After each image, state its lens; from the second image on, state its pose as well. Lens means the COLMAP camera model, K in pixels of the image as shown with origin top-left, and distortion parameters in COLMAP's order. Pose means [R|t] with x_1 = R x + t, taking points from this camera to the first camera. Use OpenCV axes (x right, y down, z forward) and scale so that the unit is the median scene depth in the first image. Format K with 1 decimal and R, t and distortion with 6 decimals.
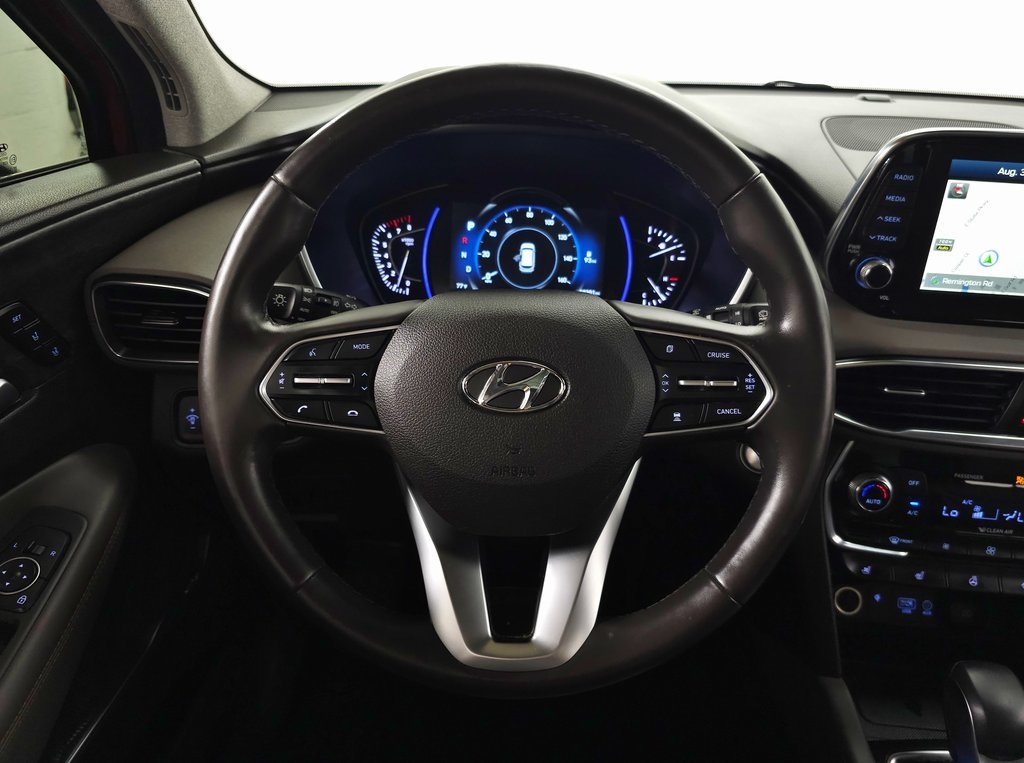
lens RADIAL K [[695.1, 0, 509.1], [0, 695.1, 376.3], [0, 0, 1]] dist [0.031526, -0.047269]
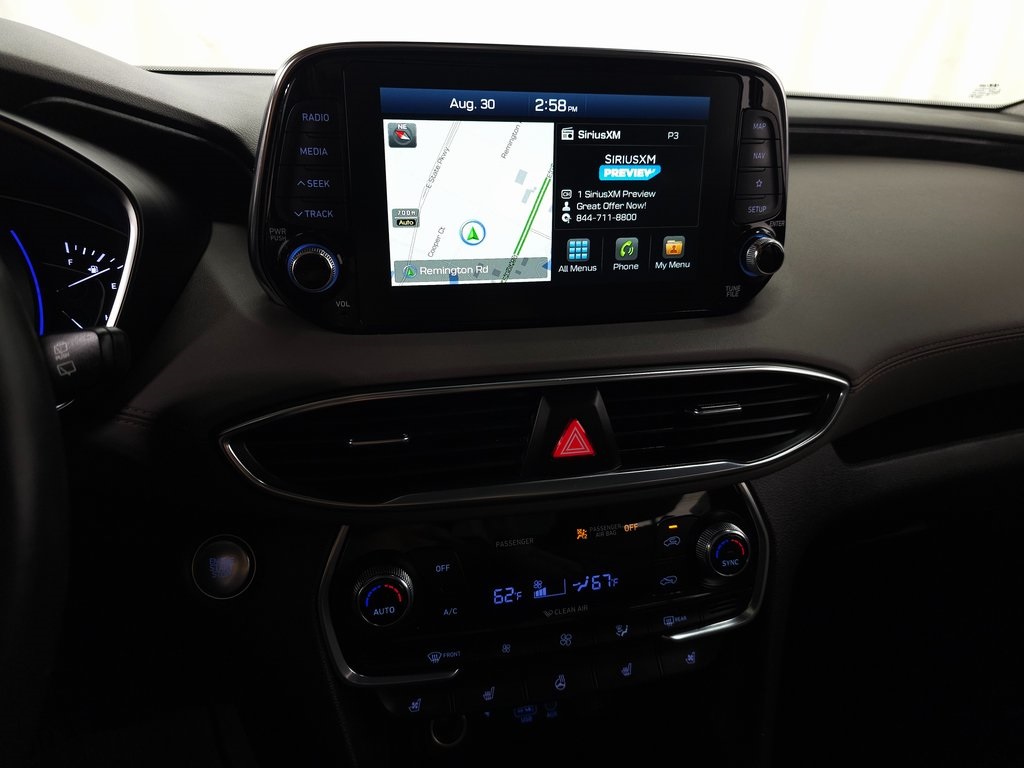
lens RADIAL K [[695.1, 0, 512.1], [0, 695.1, 382.8], [0, 0, 1]] dist [0.031526, -0.047269]
pose [[0.940536, -0.134276, 0.312030, 0.373224], [0.158394, 0.985944, -0.053159, 0.017653], [-0.300506, 0.099422, 0.948584, 0.260801]]
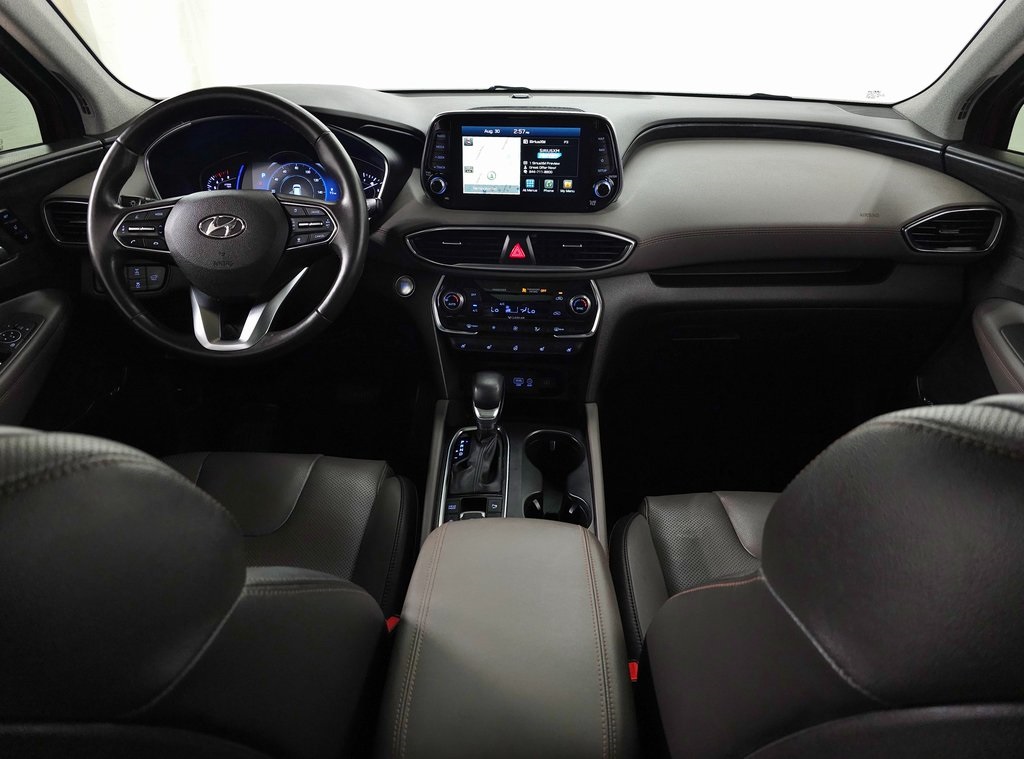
lens RADIAL K [[695.1, 0, 518.6], [0, 695.1, 386.3], [0, 0, 1]] dist [0.031526, -0.047269]
pose [[0.999243, -0.035239, 0.016512, 0.545656], [0.035106, 0.999350, 0.008250, 0.327205], [-0.016792, -0.007664, 0.999830, -0.784236]]
